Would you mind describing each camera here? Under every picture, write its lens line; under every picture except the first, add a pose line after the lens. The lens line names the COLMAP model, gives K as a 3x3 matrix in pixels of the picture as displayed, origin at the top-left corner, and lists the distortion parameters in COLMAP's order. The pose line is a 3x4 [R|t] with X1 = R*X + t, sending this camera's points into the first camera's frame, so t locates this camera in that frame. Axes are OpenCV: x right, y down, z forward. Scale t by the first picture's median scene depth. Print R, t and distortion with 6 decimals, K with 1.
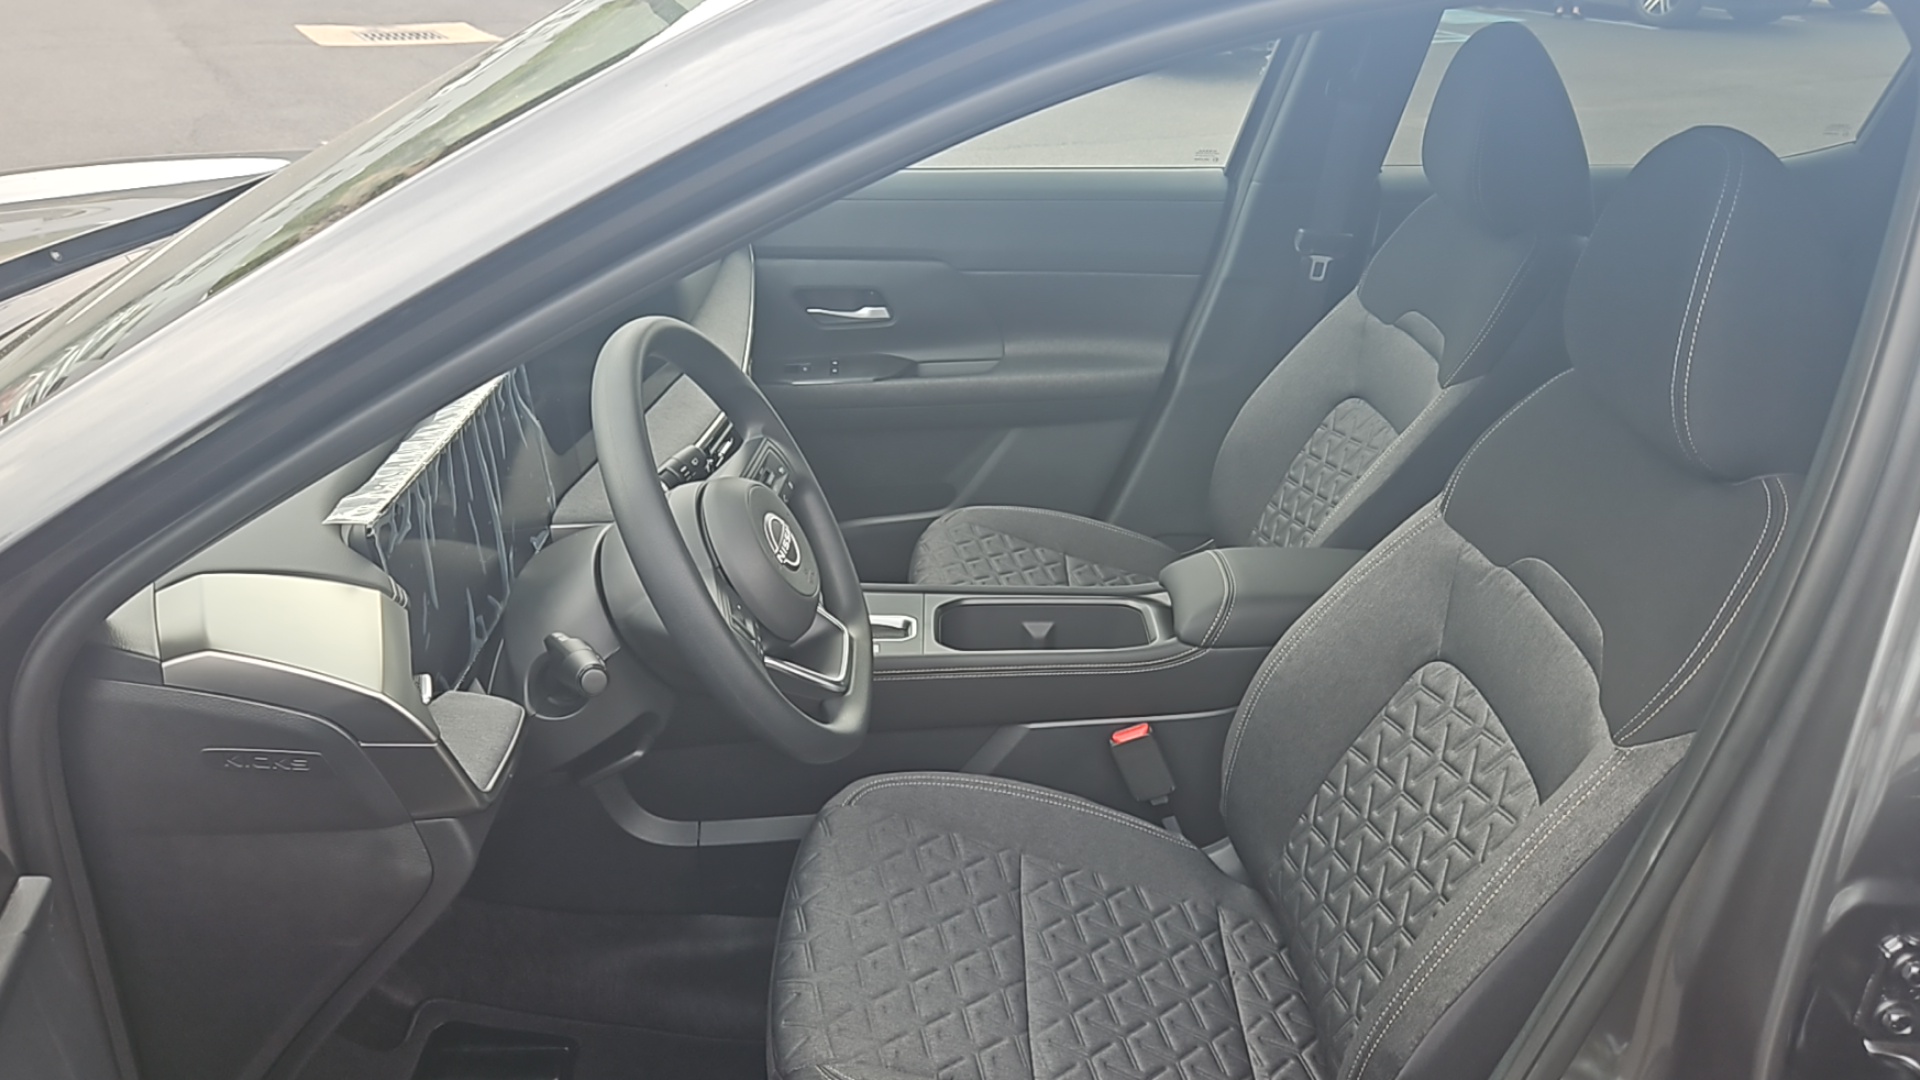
lens RADIAL K [[1387.3, 0, 956.8], [0, 1387.3, 545.5], [0, 0, 1]] dist [0.052267, -0.056510]
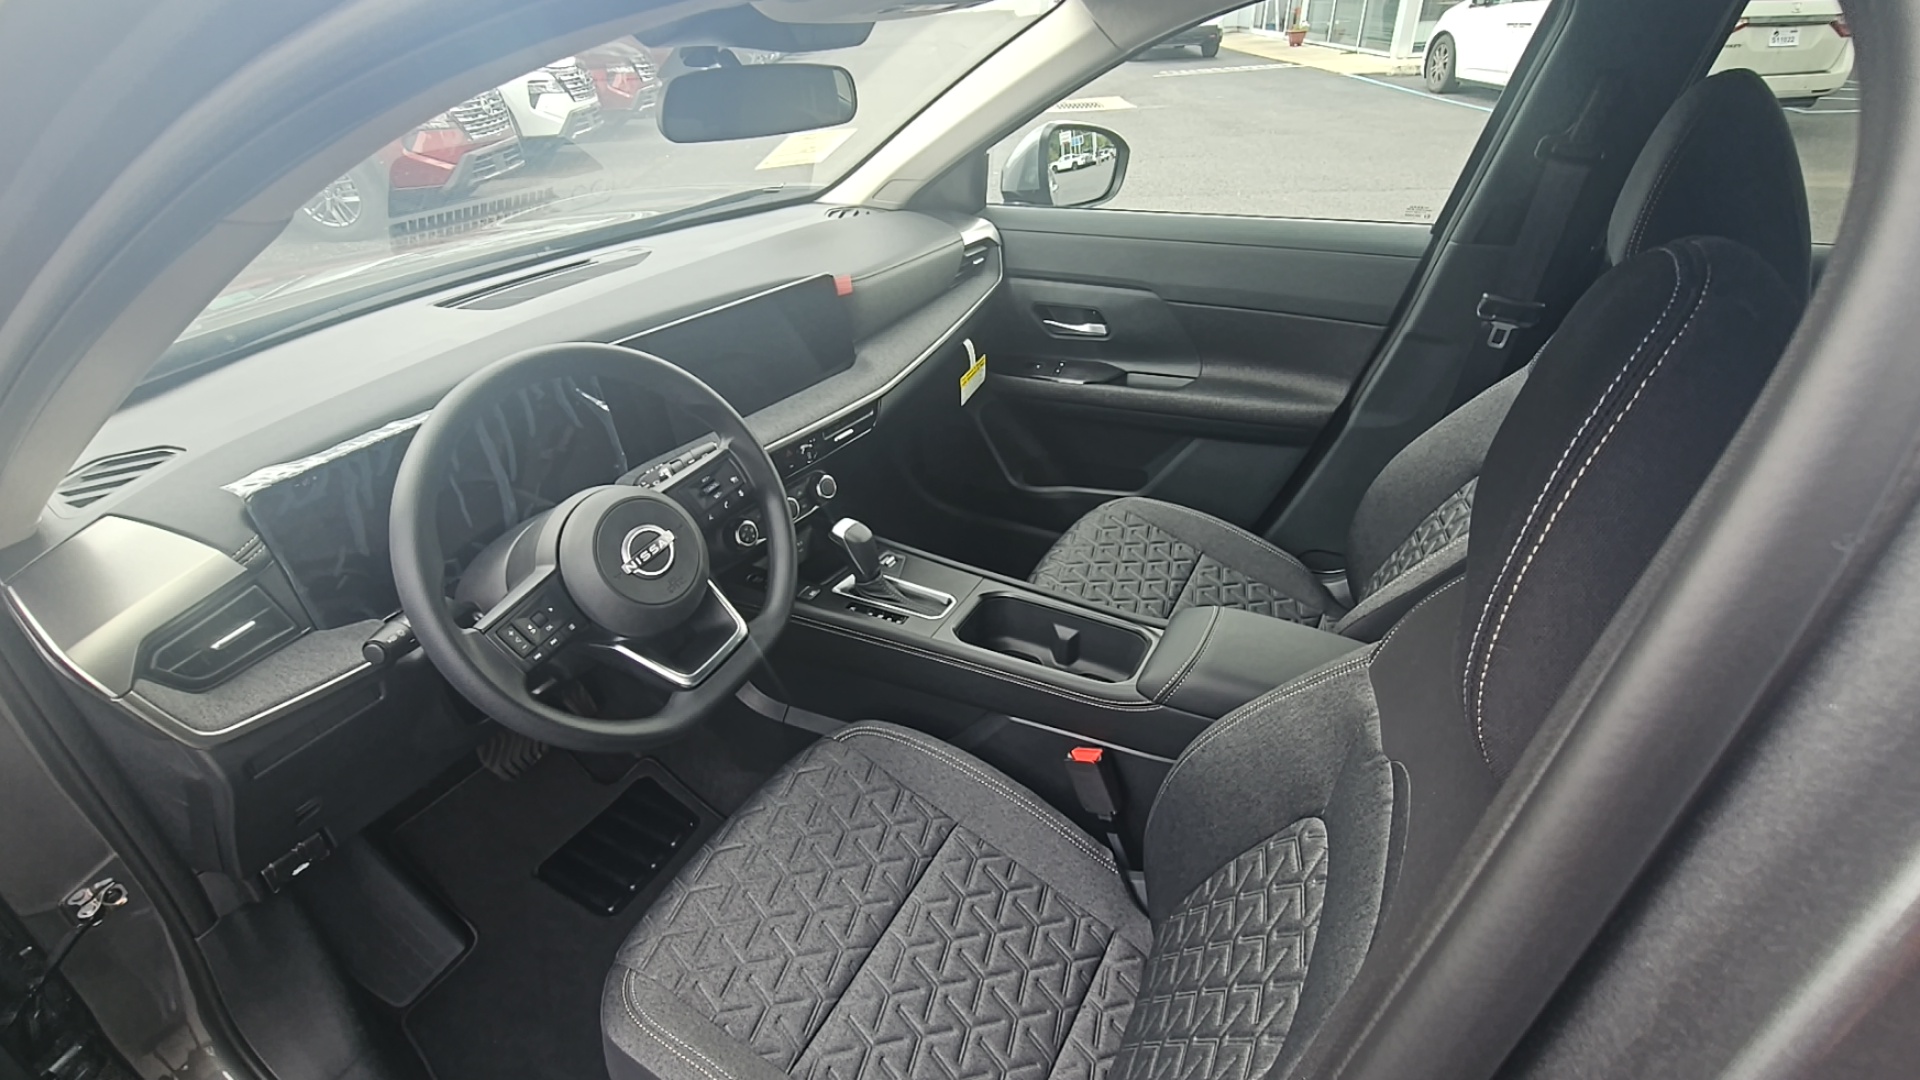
lens RADIAL K [[849.0, 0, 967.2], [0, 849.0, 536.6], [0, 0, 1]] dist [-0.001709, -0.002167]
pose [[0.869892, 0.217363, -0.442765, 0.279984], [-0.161562, 0.973708, 0.160597, -0.116065], [0.466032, -0.068168, 0.882138, 0.343568]]
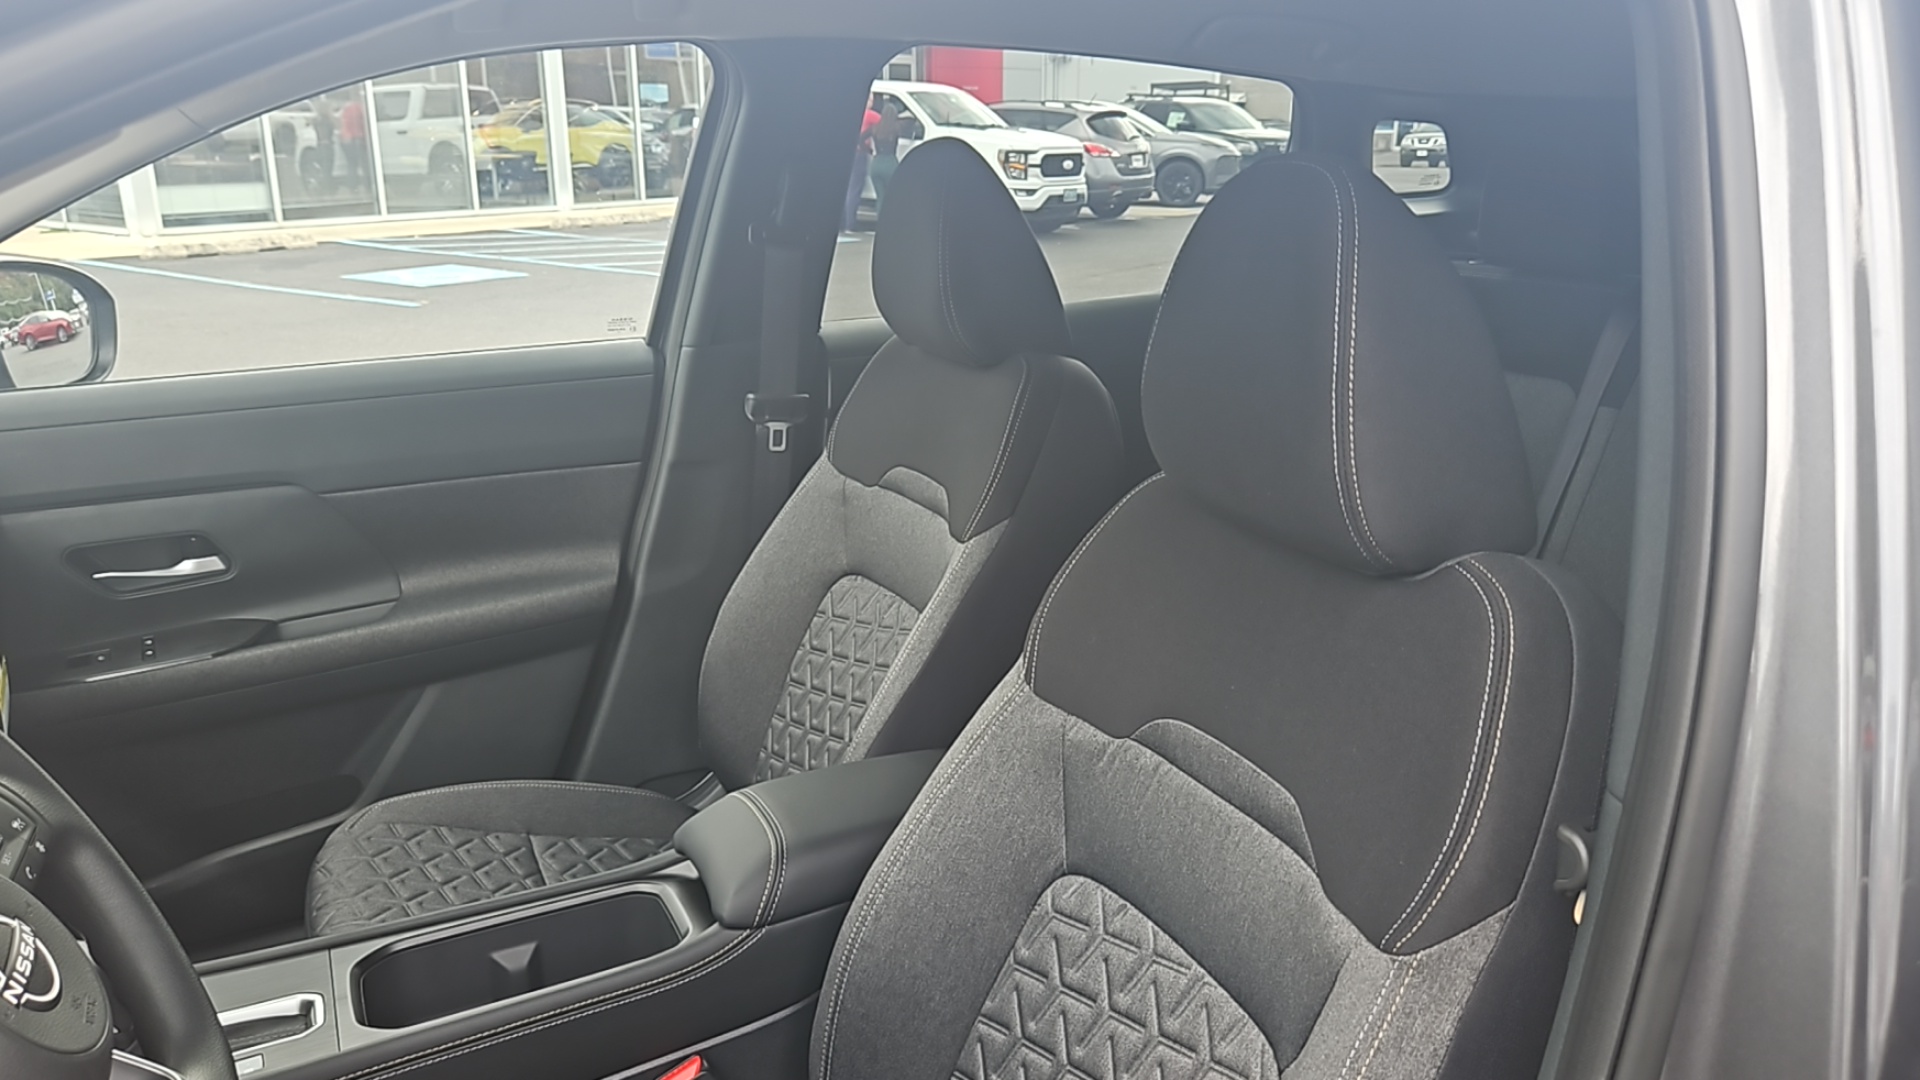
lens RADIAL K [[1387.3, 0, 962.7], [0, 1387.3, 537.6], [0, 0, 1]] dist [0.052267, -0.056510]
pose [[0.902703, -0.142292, 0.406054, 0.006155], [0.206333, 0.971300, -0.118332, -0.015623], [-0.377563, 0.190601, 0.906155, 0.232713]]
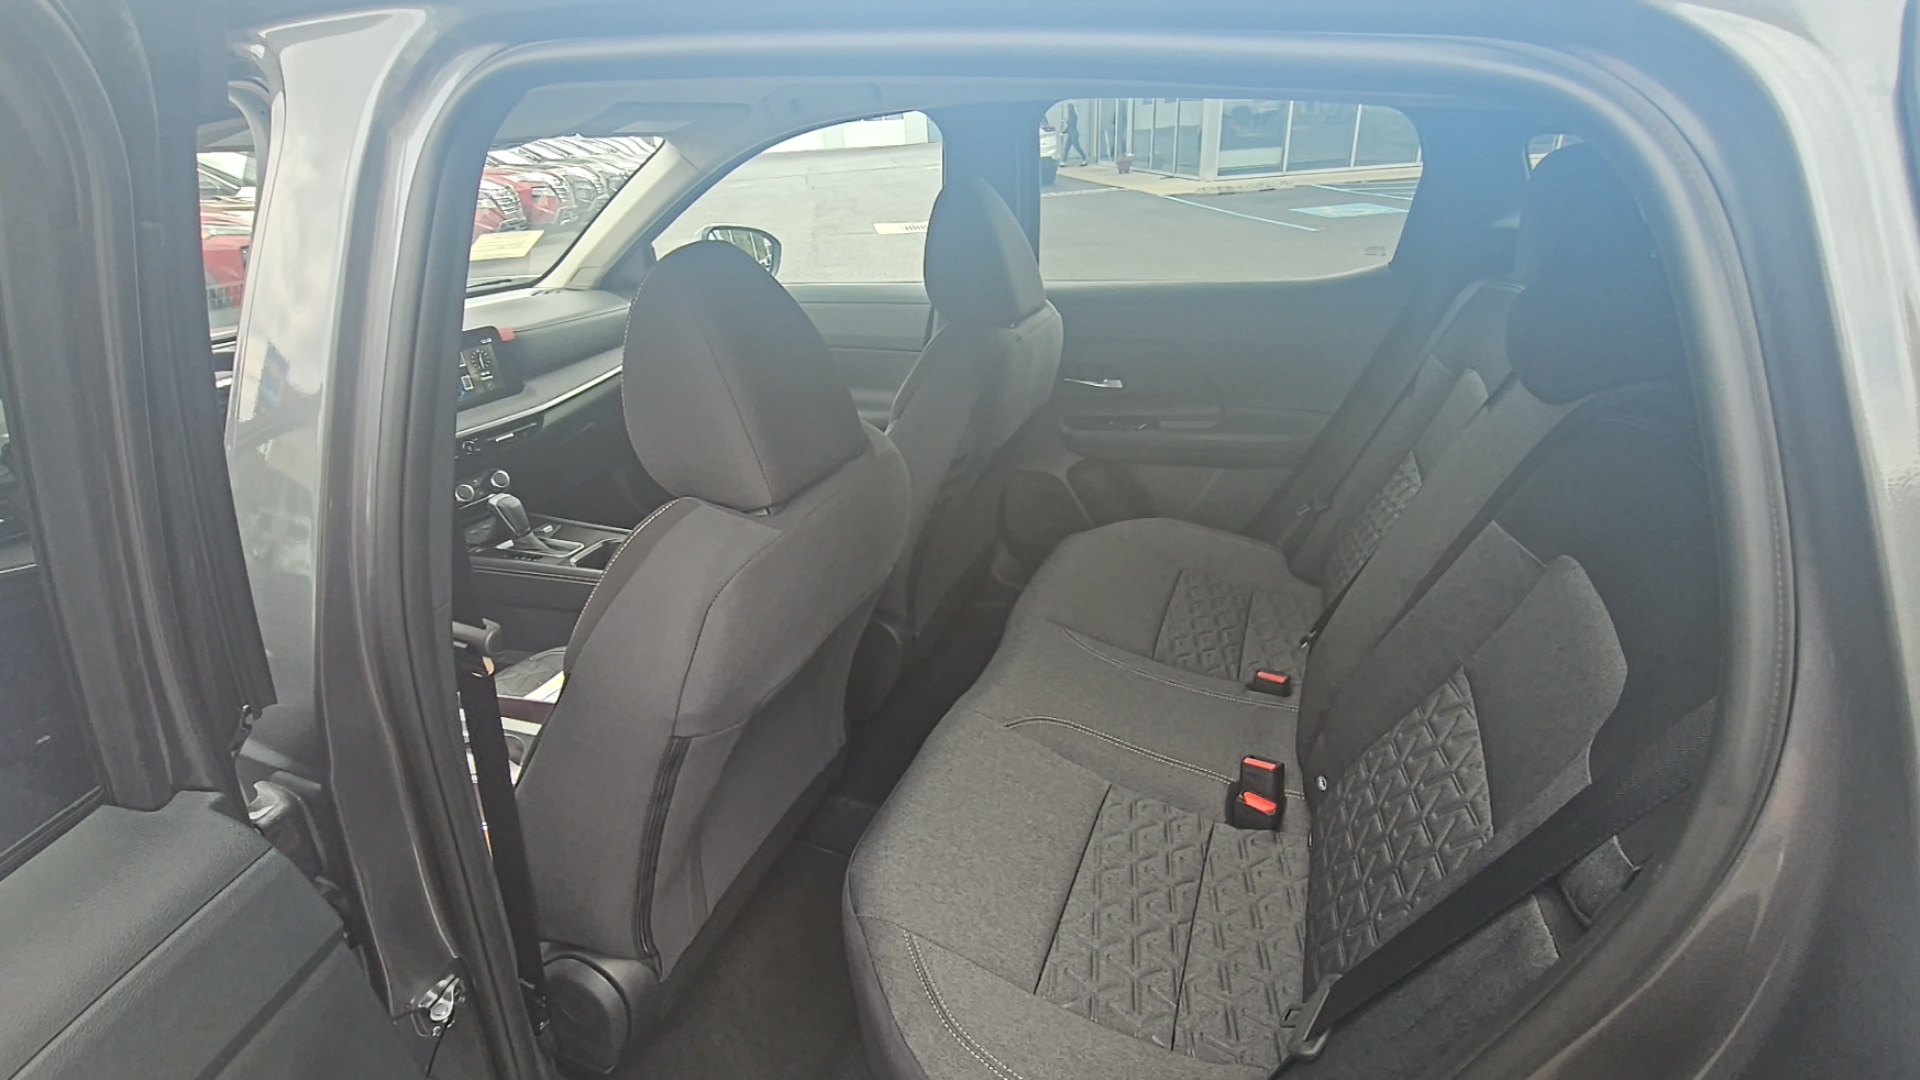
lens RADIAL K [[849.0, 0, 972.5], [0, 849.0, 547.4], [0, 0, 1]] dist [-0.001709, -0.002167]
pose [[0.927866, 0.104770, -0.357895, 0.733994], [-0.099178, 0.994489, 0.033999, -0.026188], [0.359484, 0.003949, 0.933143, 0.204564]]
